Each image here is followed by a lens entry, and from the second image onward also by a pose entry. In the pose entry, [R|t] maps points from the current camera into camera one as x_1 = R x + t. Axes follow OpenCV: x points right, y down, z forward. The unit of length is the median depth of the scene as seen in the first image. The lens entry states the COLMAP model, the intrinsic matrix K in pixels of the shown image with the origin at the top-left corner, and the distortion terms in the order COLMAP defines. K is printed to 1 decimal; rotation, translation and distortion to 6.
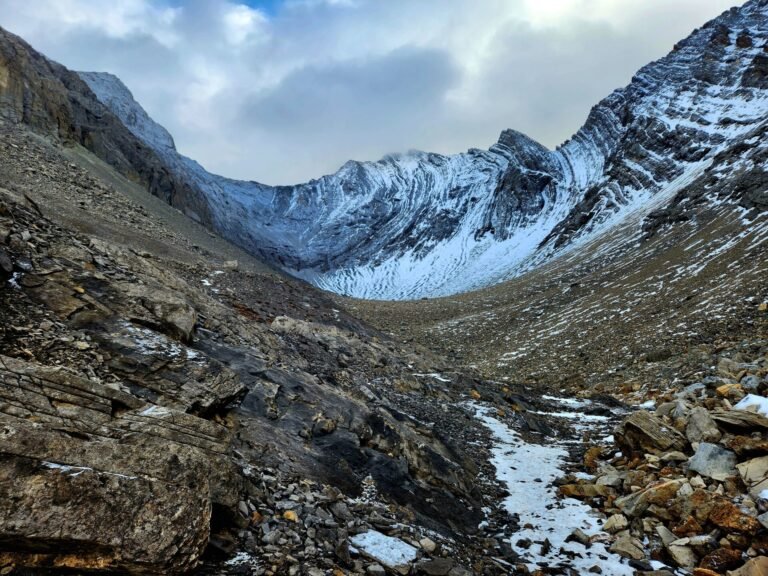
lens RADIAL K [[451.3, 0, 384.0], [0, 451.3, 288.0], [0, 0, 1]] dist [0.001261, -0.000417]
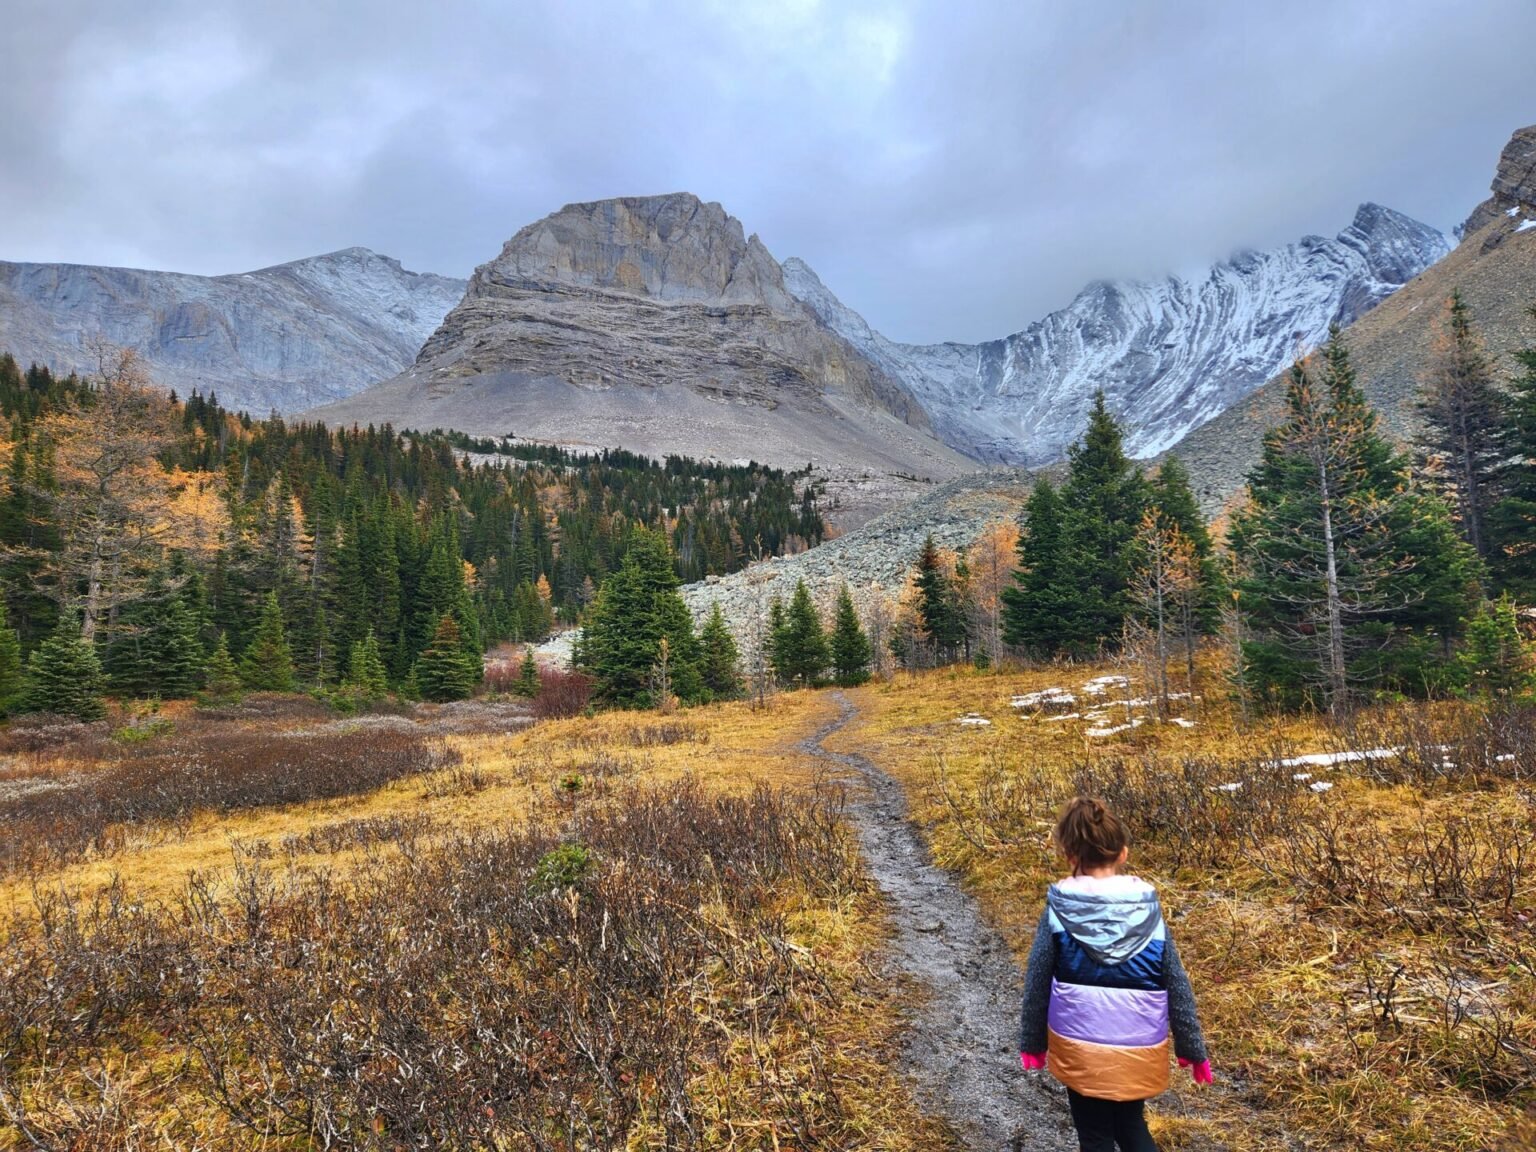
lens RADIAL K [[902.7, 0, 768.0], [0, 902.7, 576.0], [0, 0, 1]] dist [0.001261, -0.000417]
pose [[0.905132, -0.020130, -0.424653, 0.053952], [0.063309, 0.994123, 0.087816, -0.015854], [0.420390, -0.106369, 0.901087, -0.478895]]
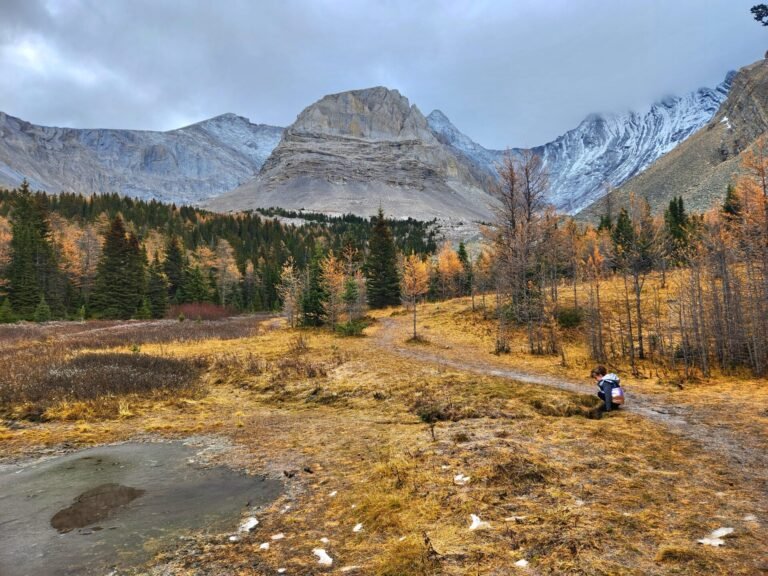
lens RADIAL K [[453.0, 0, 397.2], [0, 453.0, 288.4], [0, 0, 1]] dist [-0.000804, -0.000645]
pose [[0.870504, -0.006834, -0.492113, 0.094668], [0.083657, 0.987407, 0.134268, -0.024941], [0.484999, -0.158050, 0.860114, -0.525454]]
